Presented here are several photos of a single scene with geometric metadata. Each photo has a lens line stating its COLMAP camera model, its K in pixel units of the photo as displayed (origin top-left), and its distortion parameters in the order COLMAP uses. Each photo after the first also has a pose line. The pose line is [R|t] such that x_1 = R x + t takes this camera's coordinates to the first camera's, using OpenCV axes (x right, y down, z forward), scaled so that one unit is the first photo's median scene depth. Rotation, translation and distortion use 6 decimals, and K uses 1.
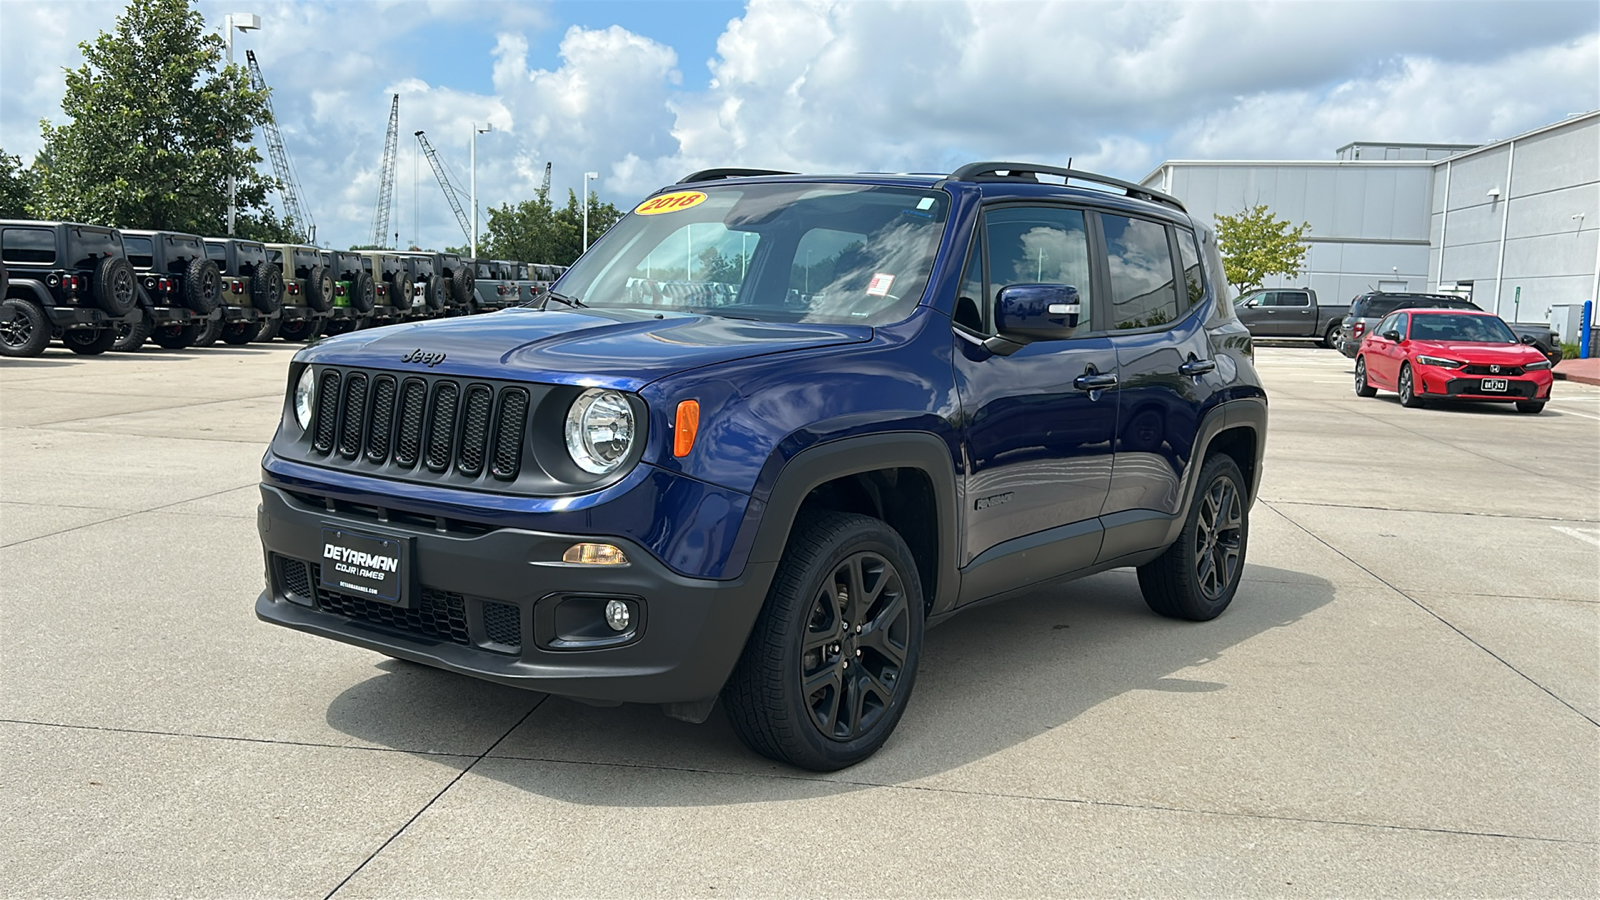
lens RADIAL K [[1527.8, 0, 805.2], [0, 1527.8, 455.3], [0, 0, 1]] dist [0.029746, 0.000000]
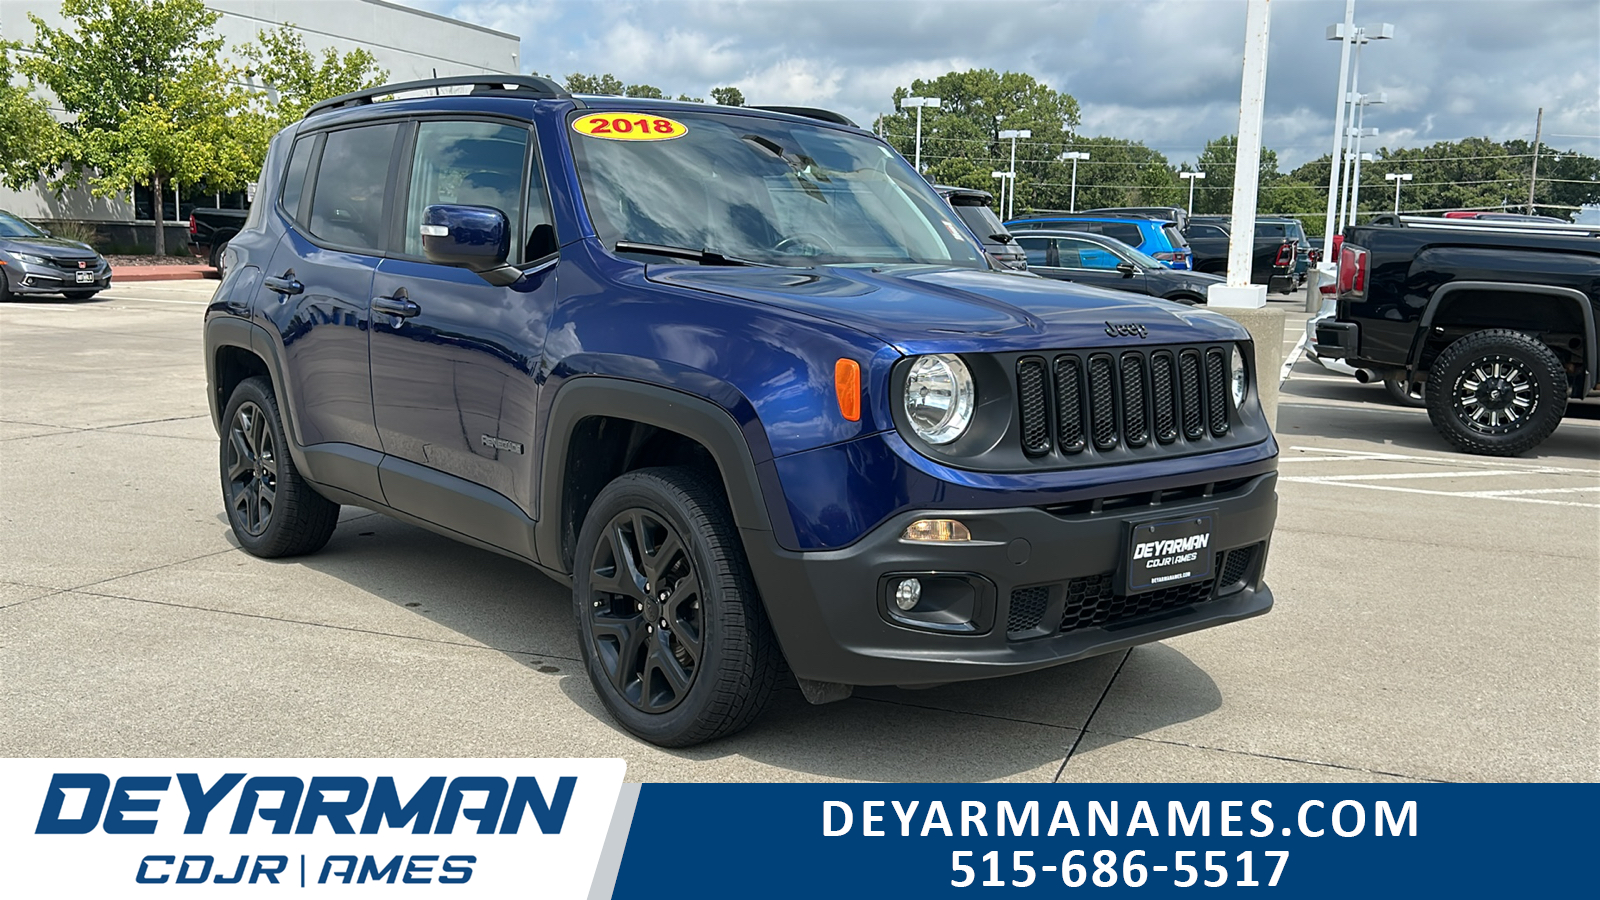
lens RADIAL K [[1527.8, 0, 801.8], [0, 1527.8, 454.2], [0, 0, 1]] dist [0.029746, 0.000000]
pose [[0.208937, -0.161213, 0.964549, -1.241800], [0.073569, 0.986115, 0.148881, -0.146478], [-0.975158, 0.039855, 0.217896, 1.016624]]
